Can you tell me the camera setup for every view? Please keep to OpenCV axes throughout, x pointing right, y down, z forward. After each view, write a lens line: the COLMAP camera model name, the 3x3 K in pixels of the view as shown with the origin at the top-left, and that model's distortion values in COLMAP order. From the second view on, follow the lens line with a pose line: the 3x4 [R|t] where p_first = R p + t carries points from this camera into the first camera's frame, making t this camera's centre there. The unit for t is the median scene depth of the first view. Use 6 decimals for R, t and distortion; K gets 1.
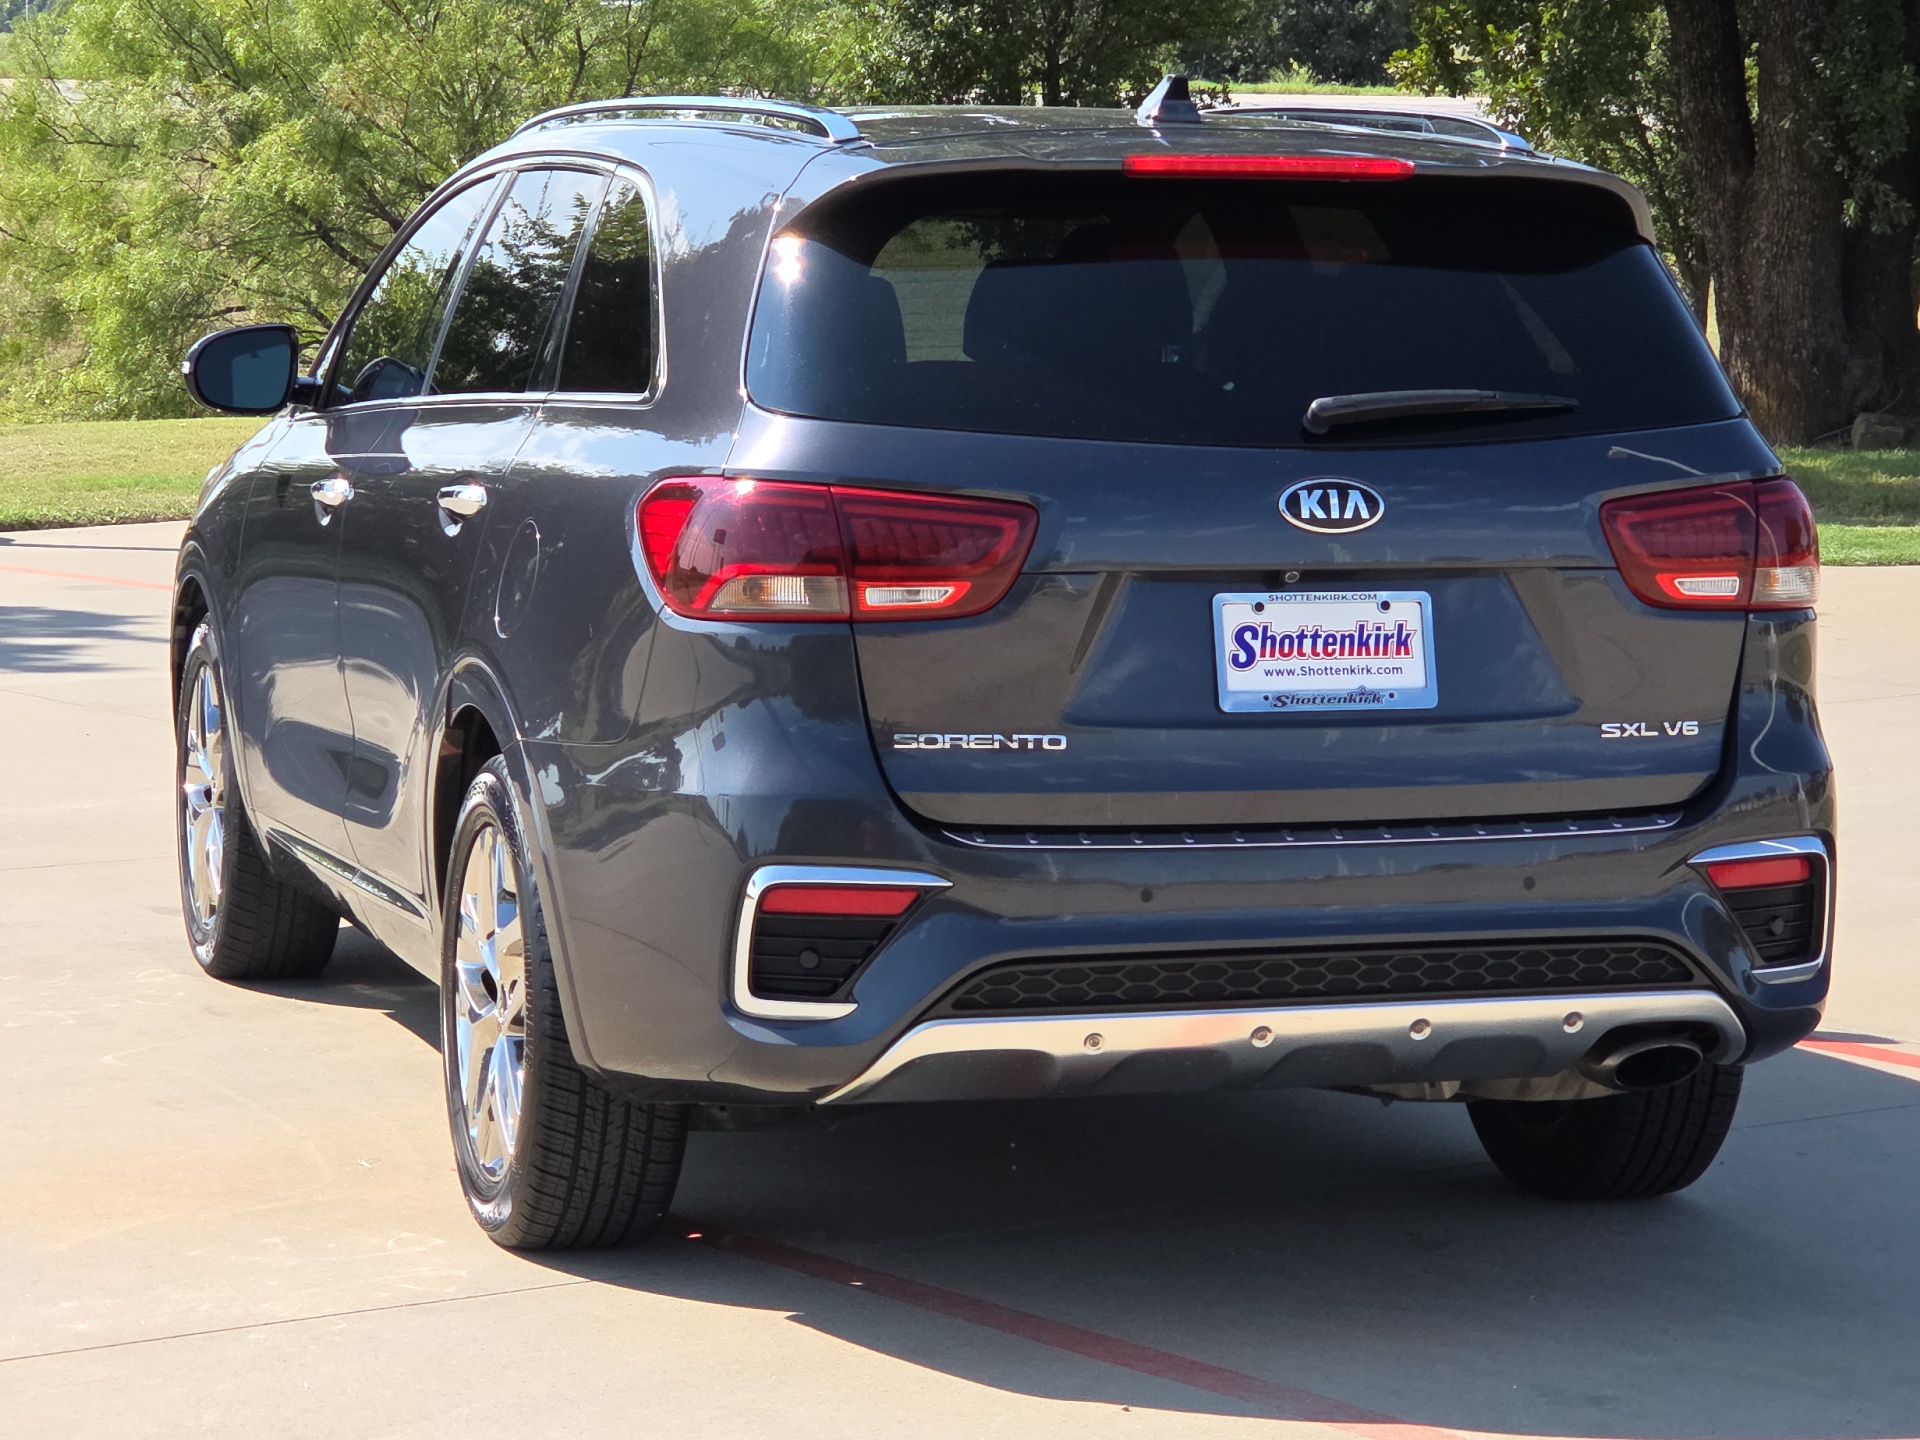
lens RADIAL K [[4539.8, 0, 963.9], [0, 4539.8, 701.8], [0, 0, 1]] dist [-0.138914, 0.000000]
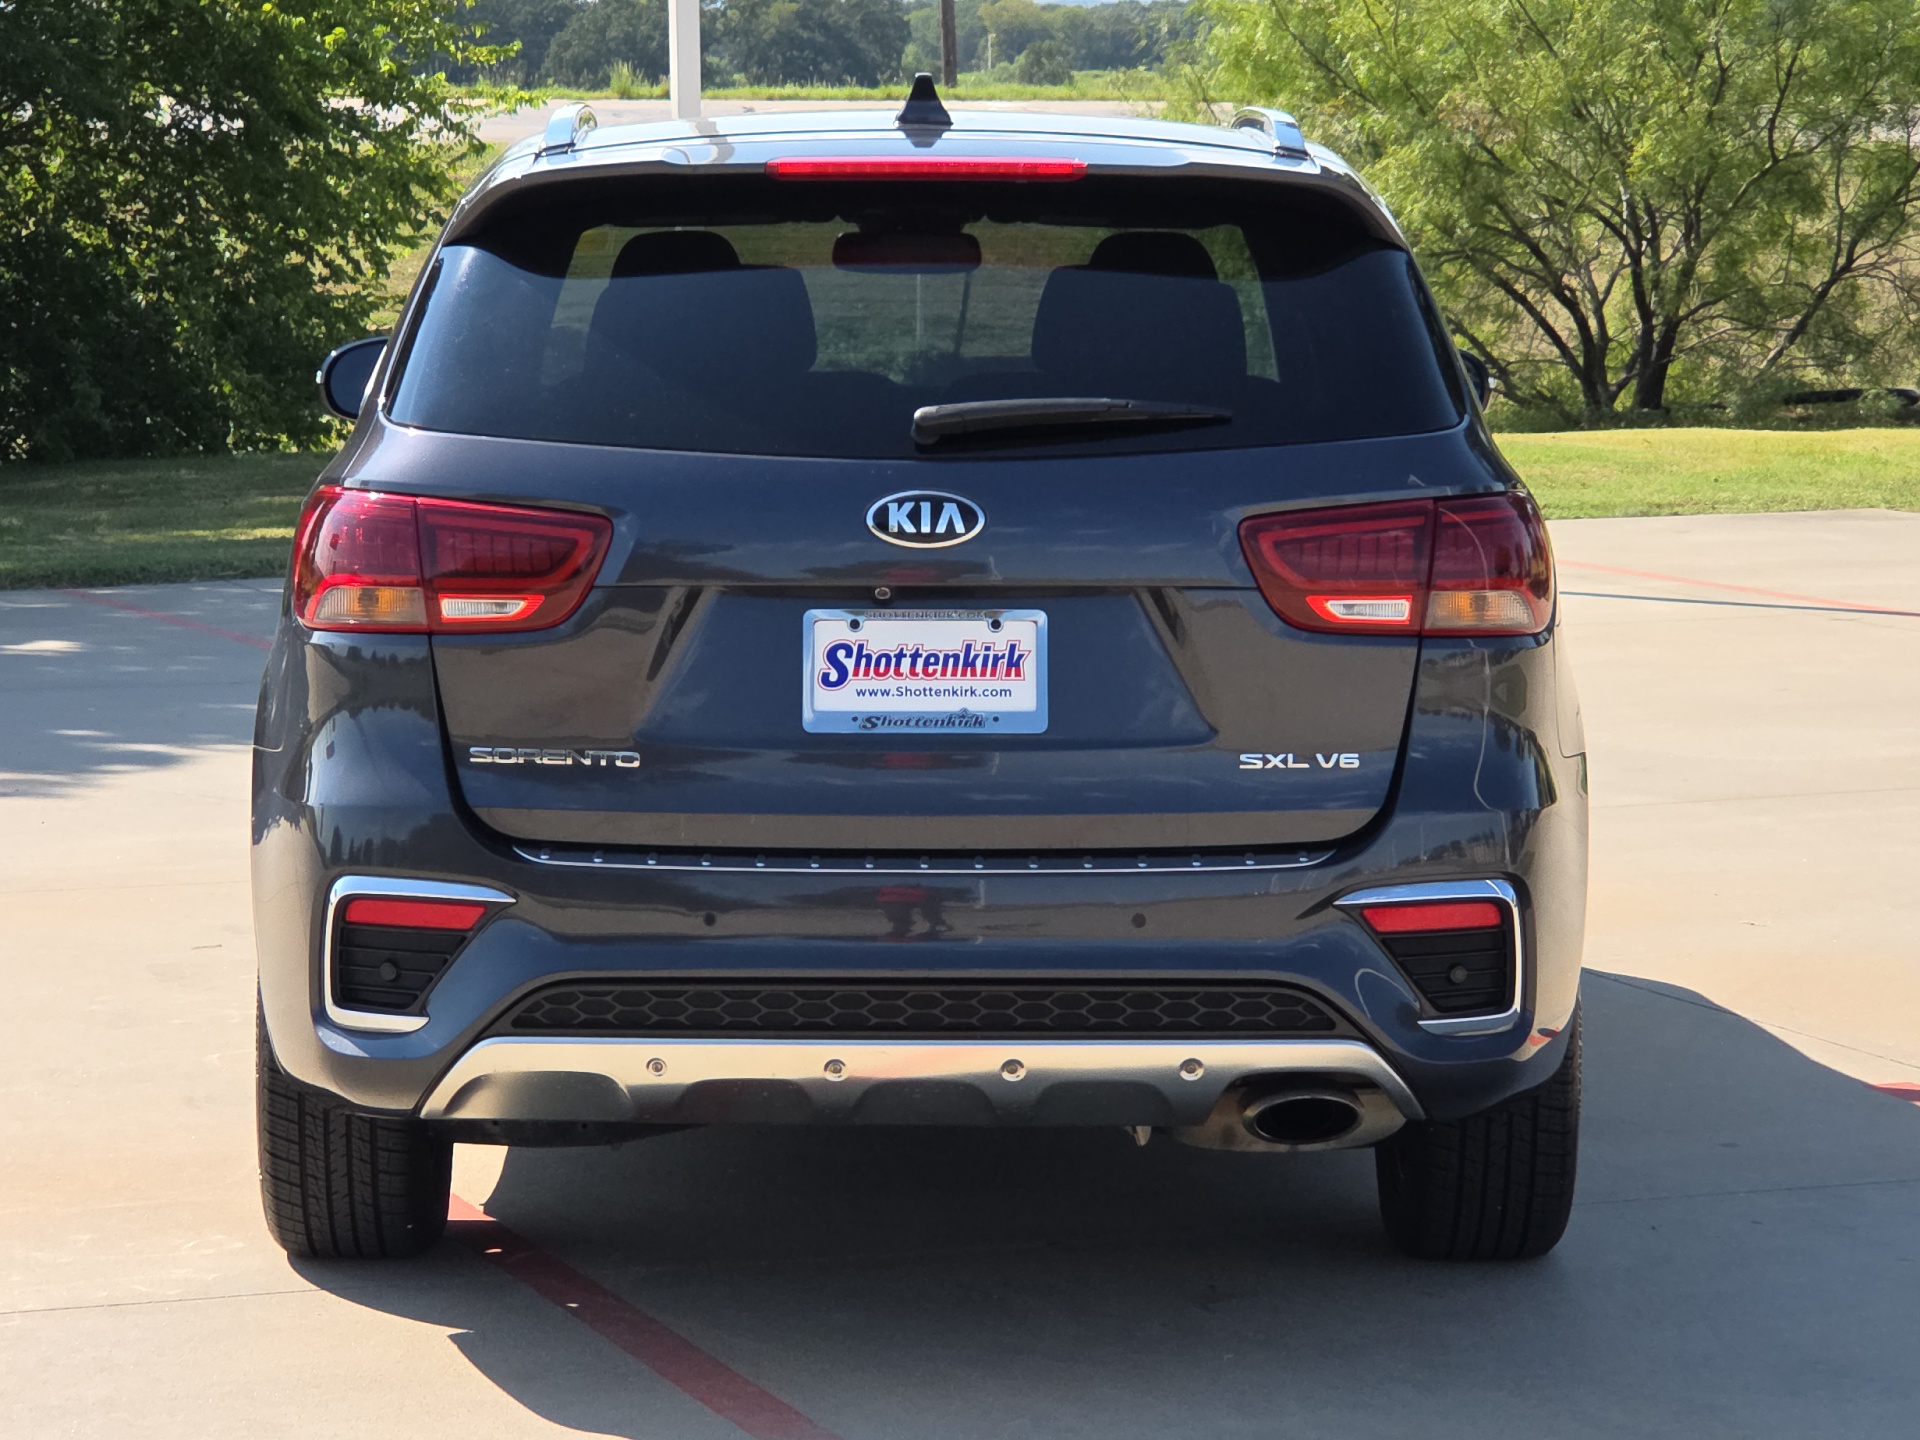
lens RADIAL K [[4539.8, 0, 951.0], [0, 4539.8, 727.3], [0, 0, 1]] dist [-0.138914, 0.000000]
pose [[0.961934, 0.020016, -0.272550, 0.346093], [-0.019809, 0.999798, 0.003511, -0.002798], [0.272565, 0.002022, 0.962135, 0.077821]]
